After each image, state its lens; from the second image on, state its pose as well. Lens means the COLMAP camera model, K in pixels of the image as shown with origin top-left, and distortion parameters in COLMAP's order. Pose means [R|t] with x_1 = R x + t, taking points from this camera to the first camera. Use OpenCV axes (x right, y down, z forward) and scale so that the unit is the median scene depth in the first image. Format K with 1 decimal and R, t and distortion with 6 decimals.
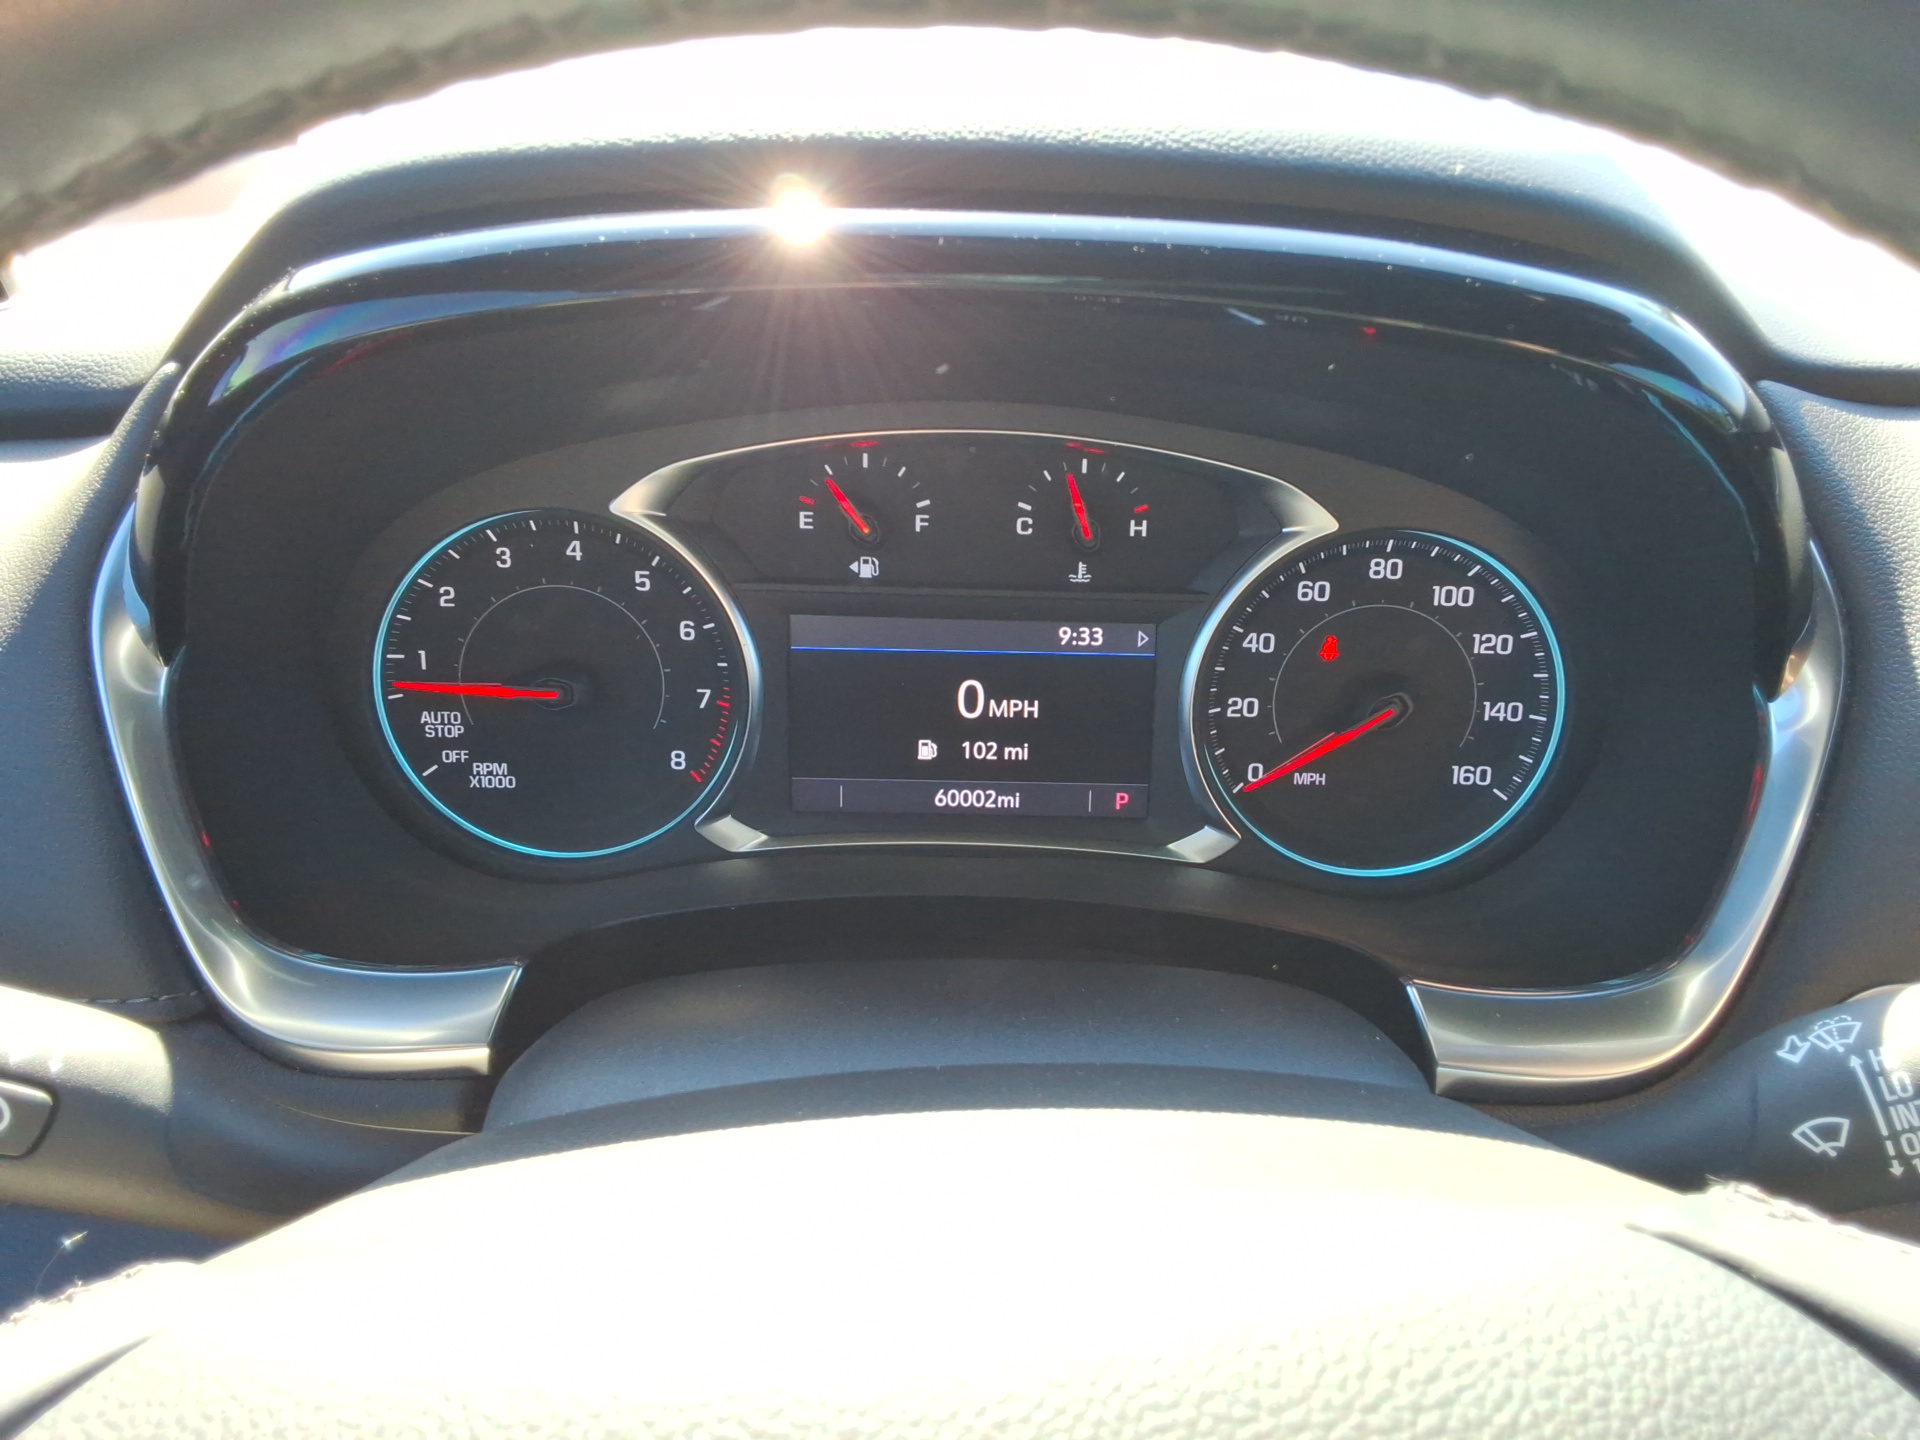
lens RADIAL K [[1546.6, 0, 971.9], [0, 1546.6, 696.7], [0, 0, 1]] dist [0.126948, -0.206677]
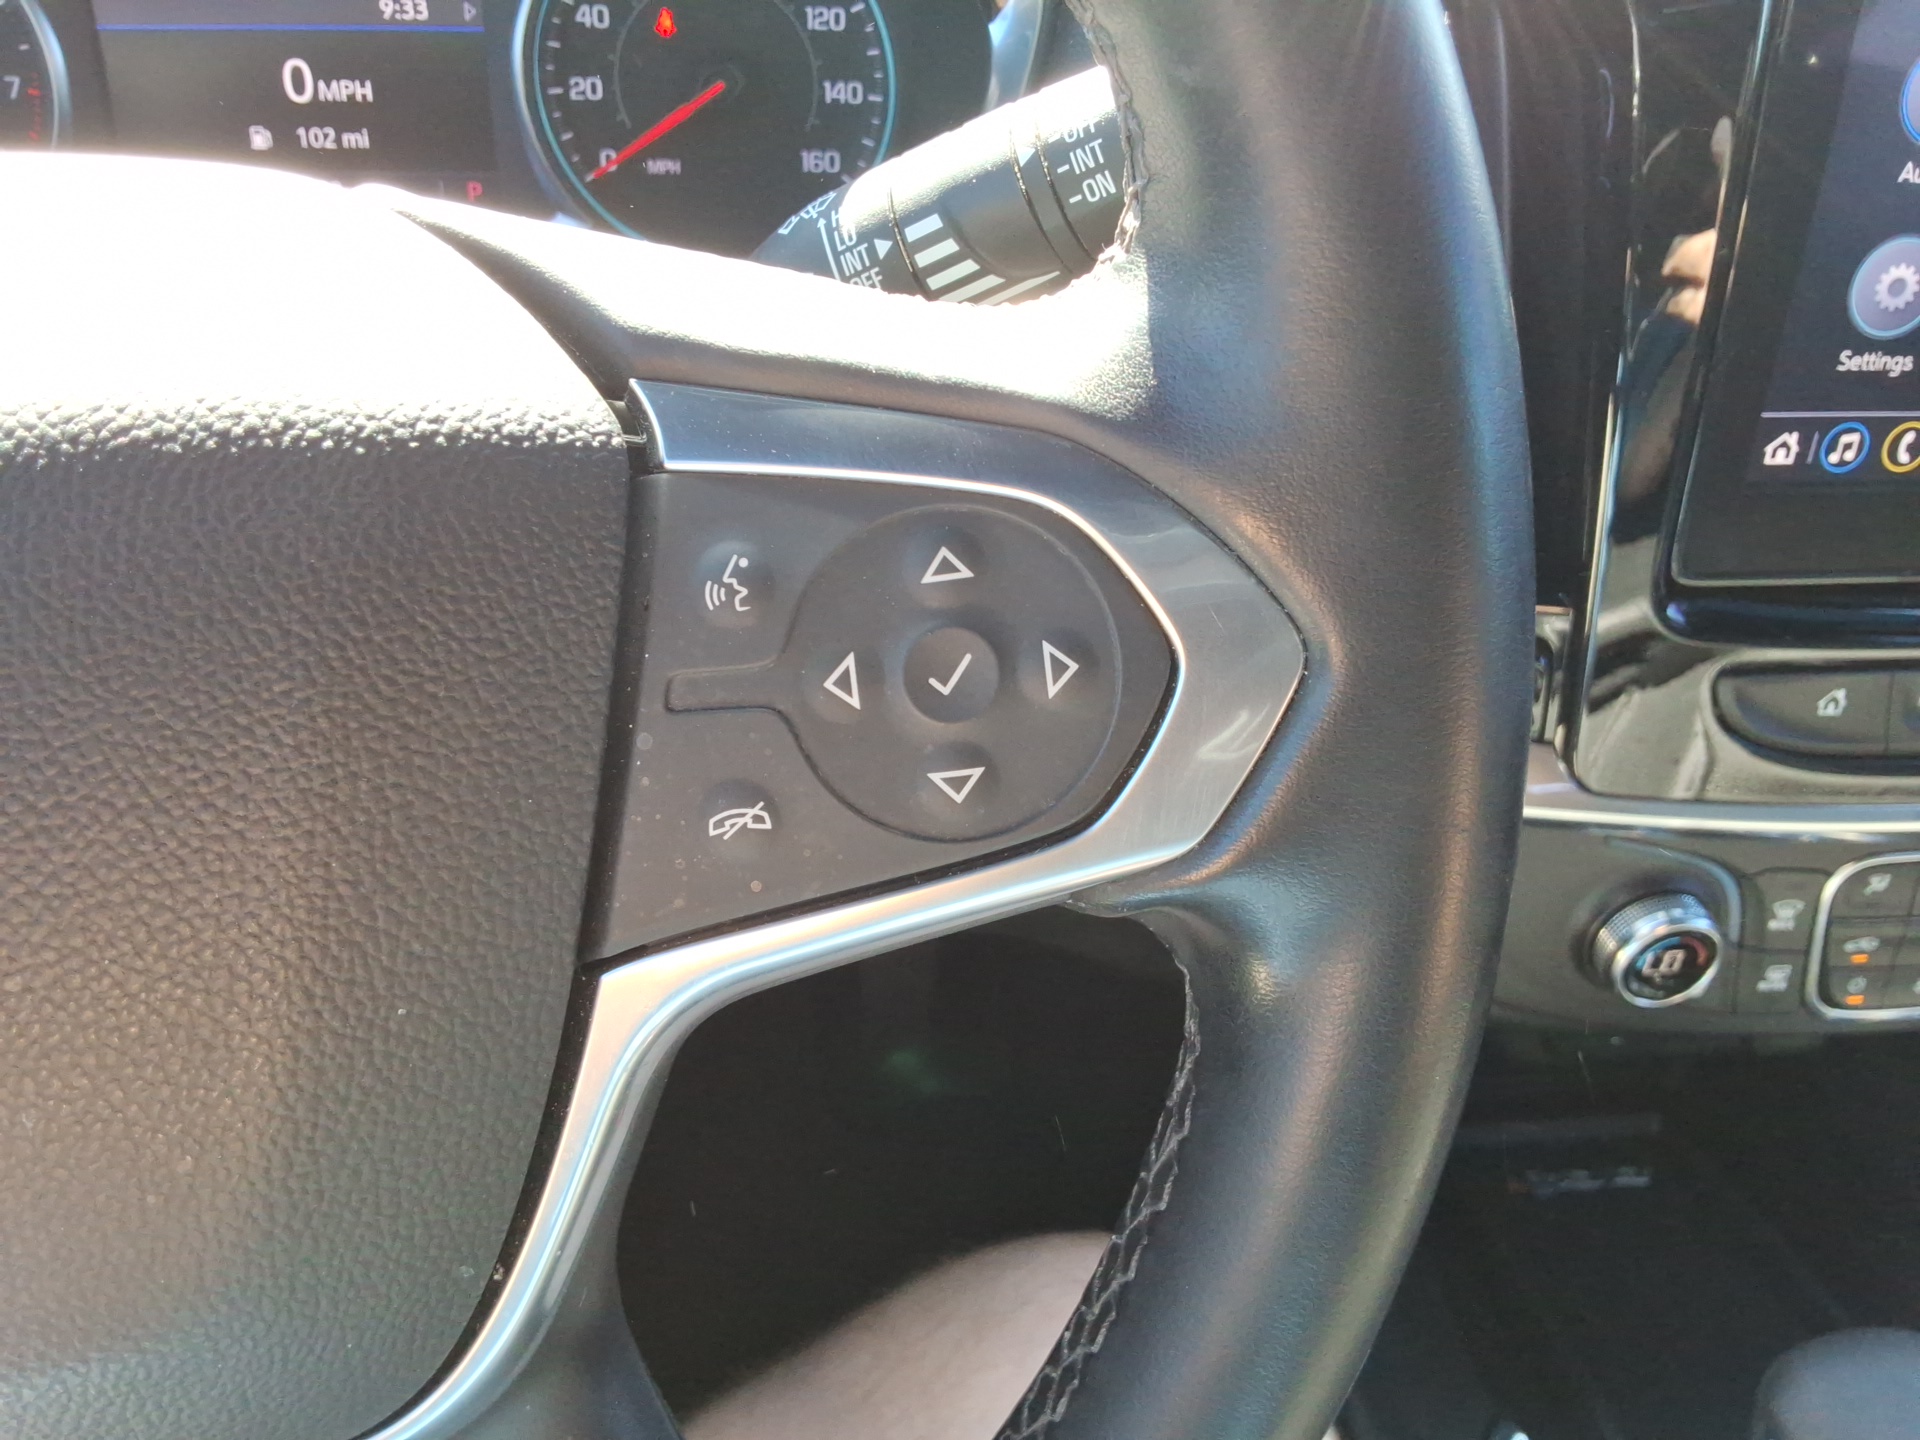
lens RADIAL K [[1553.0, 0, 983.4], [0, 1553.0, 699.3], [0, 0, 1]] dist [0.128478, -0.212123]
pose [[0.990083, -0.057445, 0.128202, 0.277189], [0.027954, 0.974887, 0.220940, 0.173559], [-0.137675, -0.215166, 0.966824, -0.102341]]
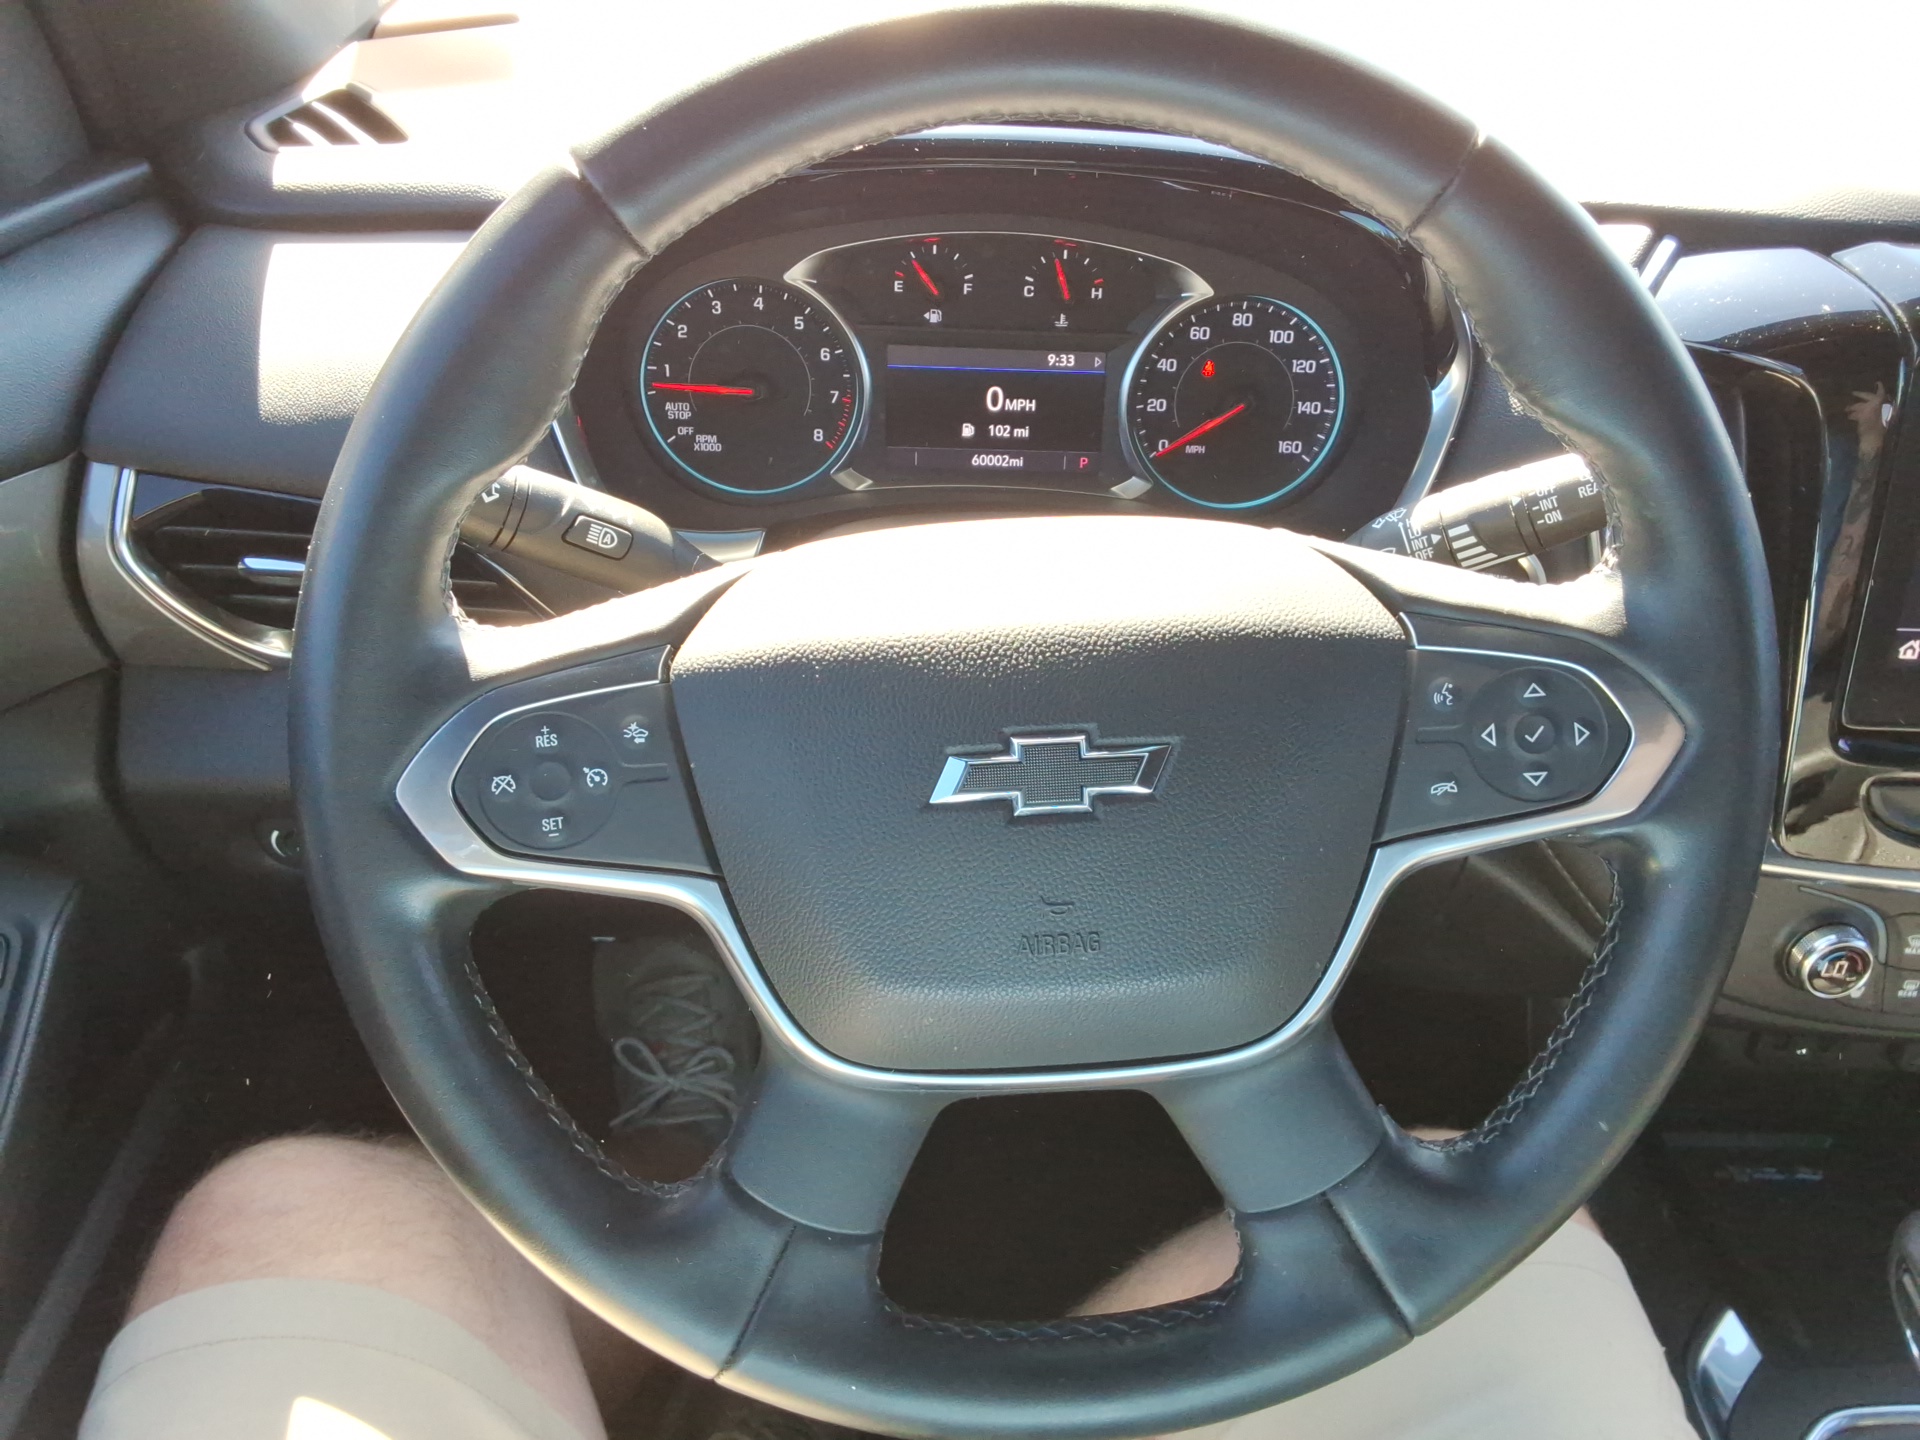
lens RADIAL K [[1553.0, 0, 983.4], [0, 1553.0, 699.3], [0, 0, 1]] dist [0.128478, -0.212123]
pose [[0.999159, -0.000436, 0.041013, -0.082178], [-0.005010, 0.991156, 0.132607, 0.099687], [-0.040709, -0.132701, 0.990320, -0.708541]]
